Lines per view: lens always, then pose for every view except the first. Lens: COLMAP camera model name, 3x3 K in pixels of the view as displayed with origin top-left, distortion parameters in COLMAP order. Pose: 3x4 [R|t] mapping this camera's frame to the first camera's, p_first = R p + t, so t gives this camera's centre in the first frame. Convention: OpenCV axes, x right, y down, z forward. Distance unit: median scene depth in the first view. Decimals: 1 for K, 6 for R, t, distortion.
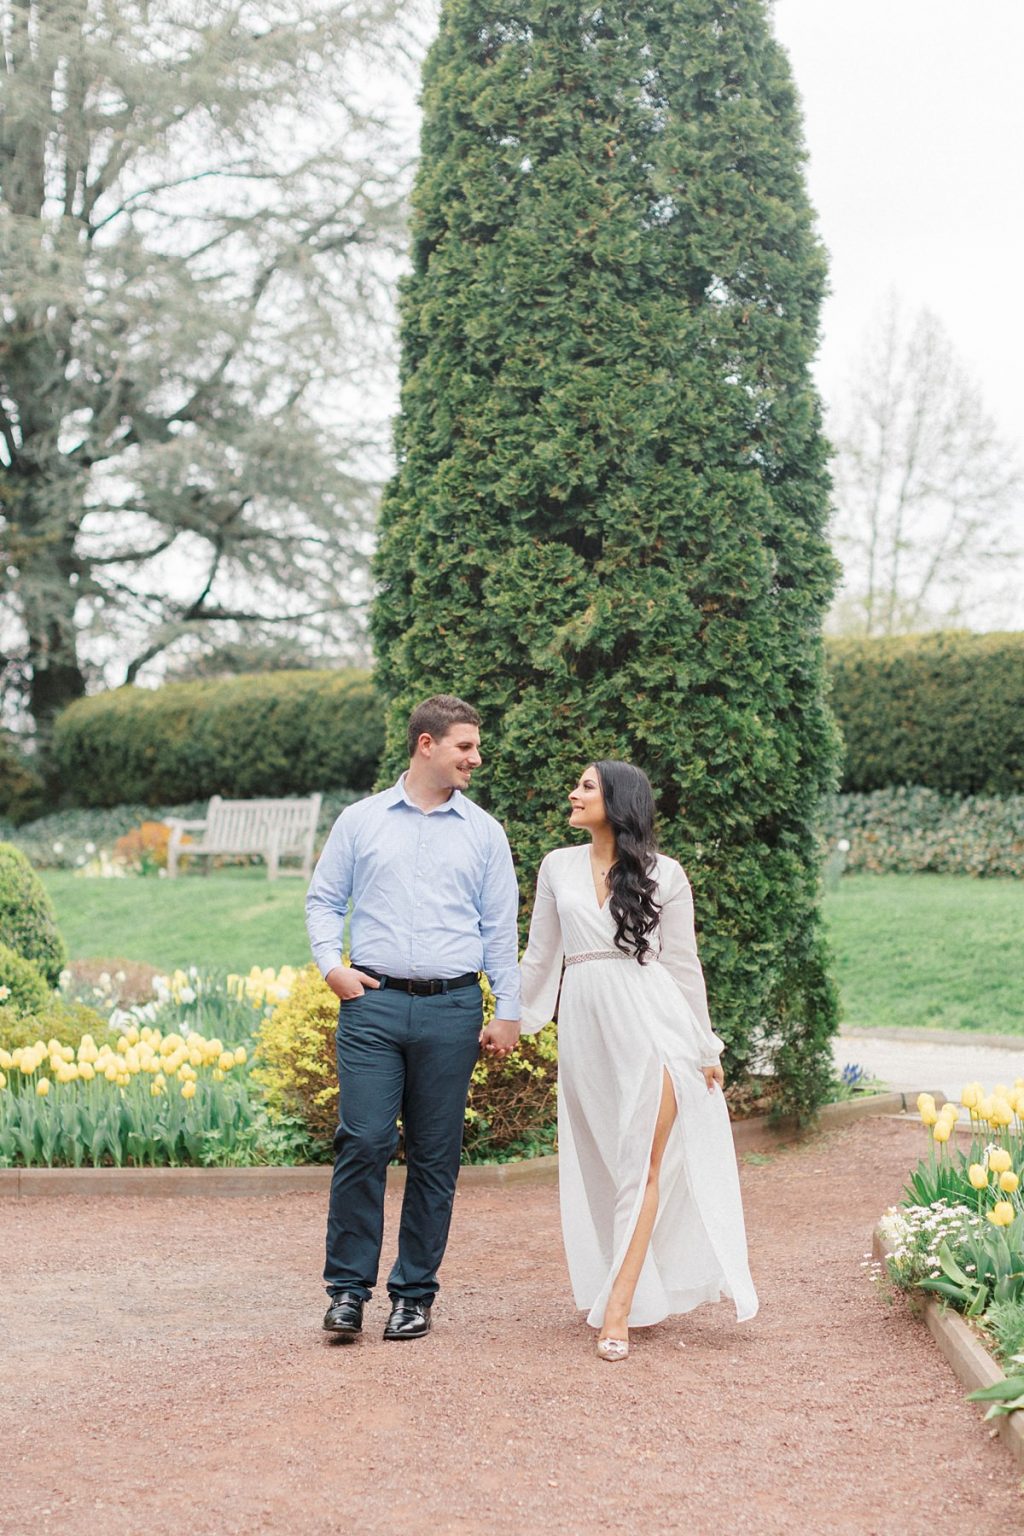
lens RADIAL K [[2948.5, 0, 468.9], [0, 2948.5, 788.7], [0, 0, 1]] dist [0.023492, 0.000000]
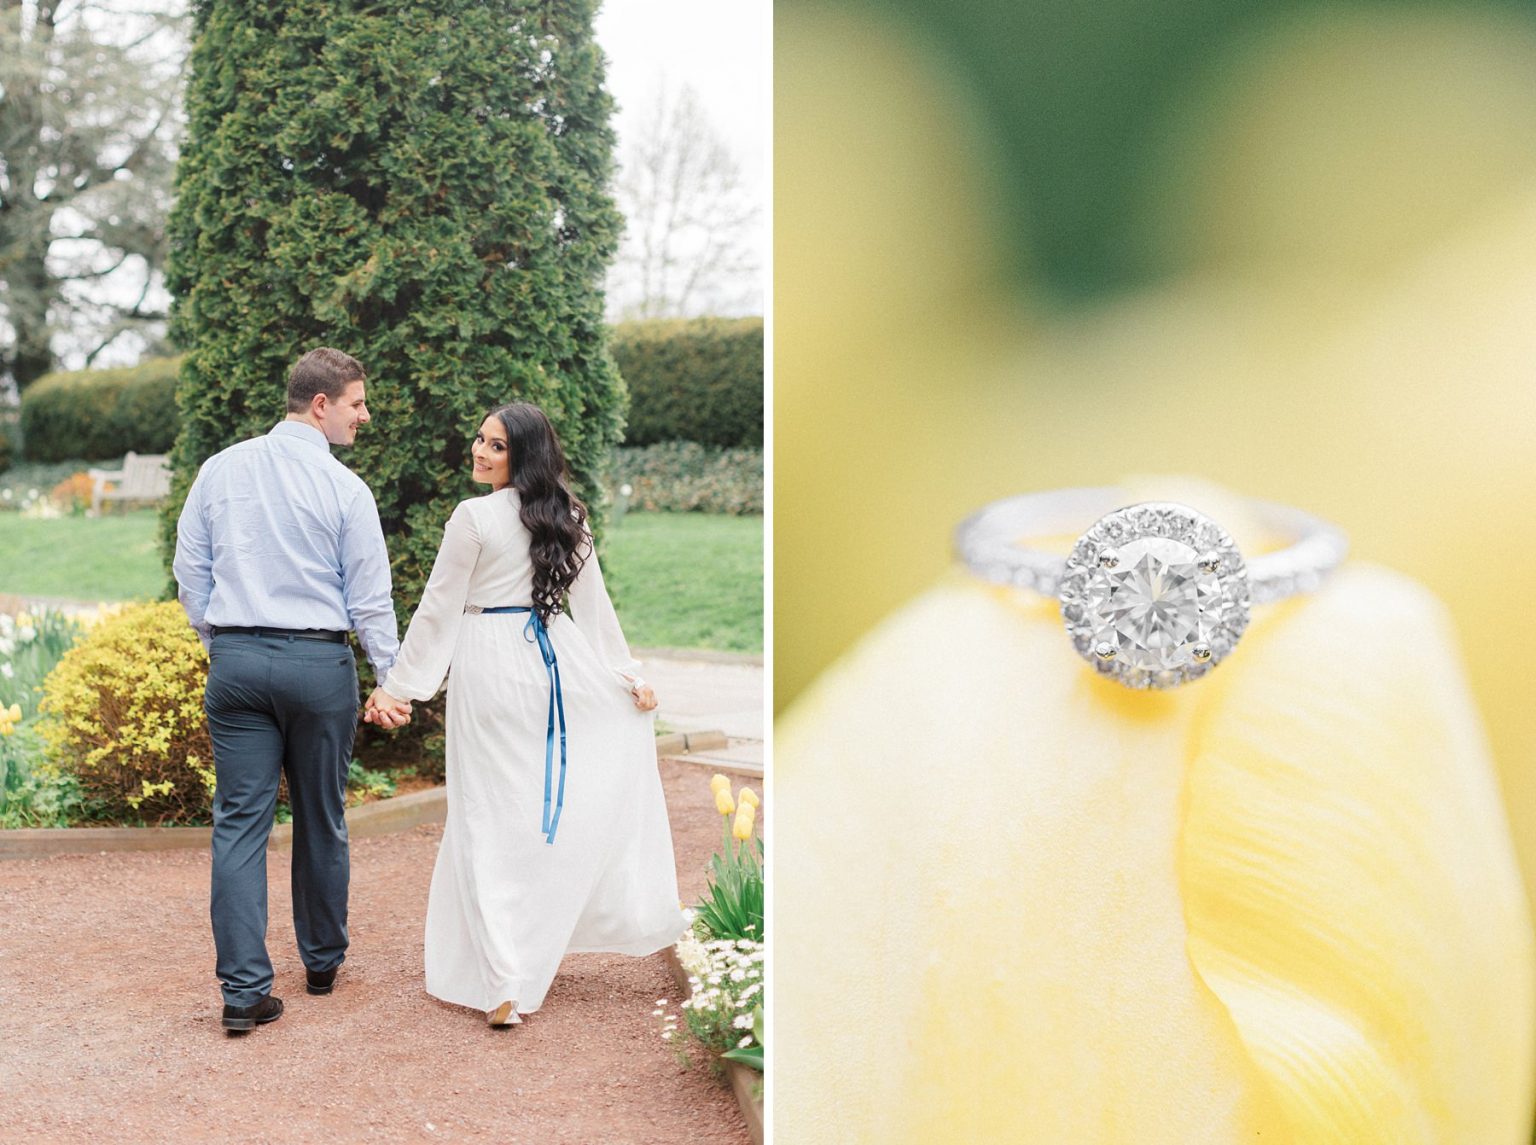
lens RADIAL K [[1716.7, 0, 390.5], [0, 1716.7, 518.0], [0, 0, 1]] dist [-0.033870, 0.000000]
pose [[0.999942, -0.005766, -0.009145, 0.051451], [0.006118, 0.999223, 0.038932, 0.003652], [0.008914, -0.038986, 0.999200, 0.415600]]
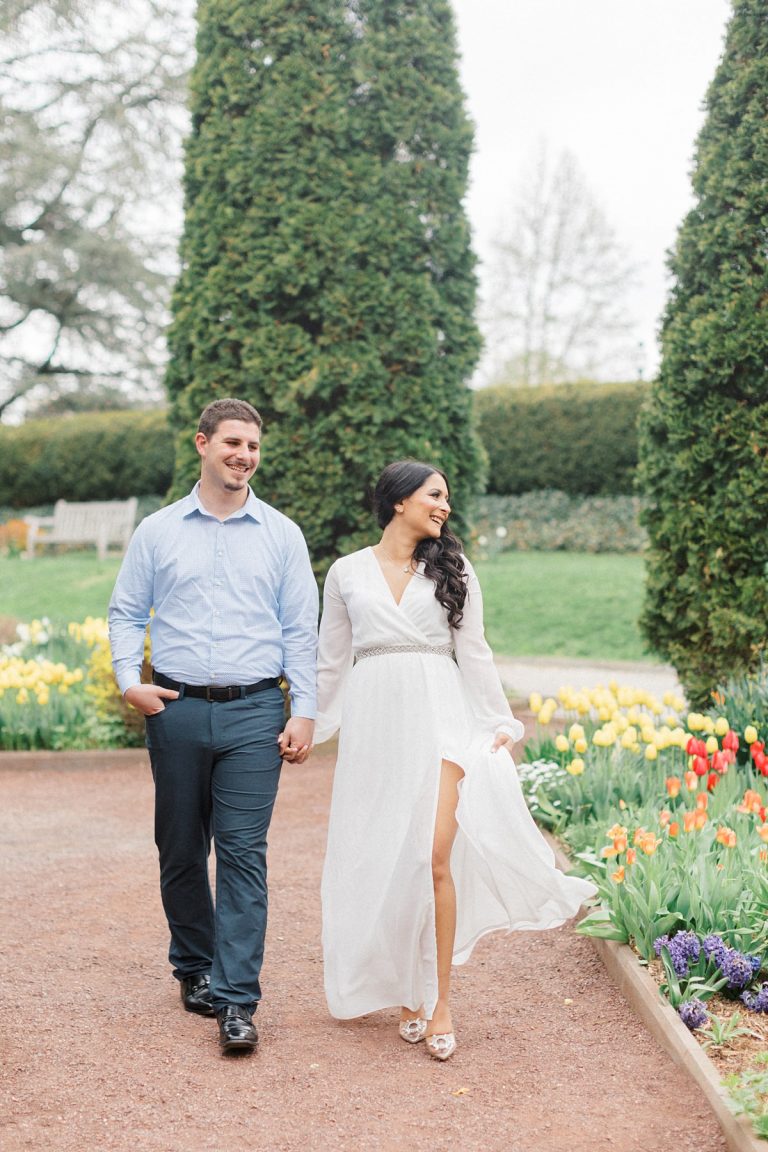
lens RADIAL K [[2211.3, 0, 370.2], [0, 2211.3, 614.5], [0, 0, 1]] dist [0.023492, 0.000000]
pose [[0.998669, -0.009648, 0.050672, 0.012039], [0.006939, 0.998551, 0.053368, 0.002067], [-0.051113, -0.052945, 0.997288, -0.103233]]
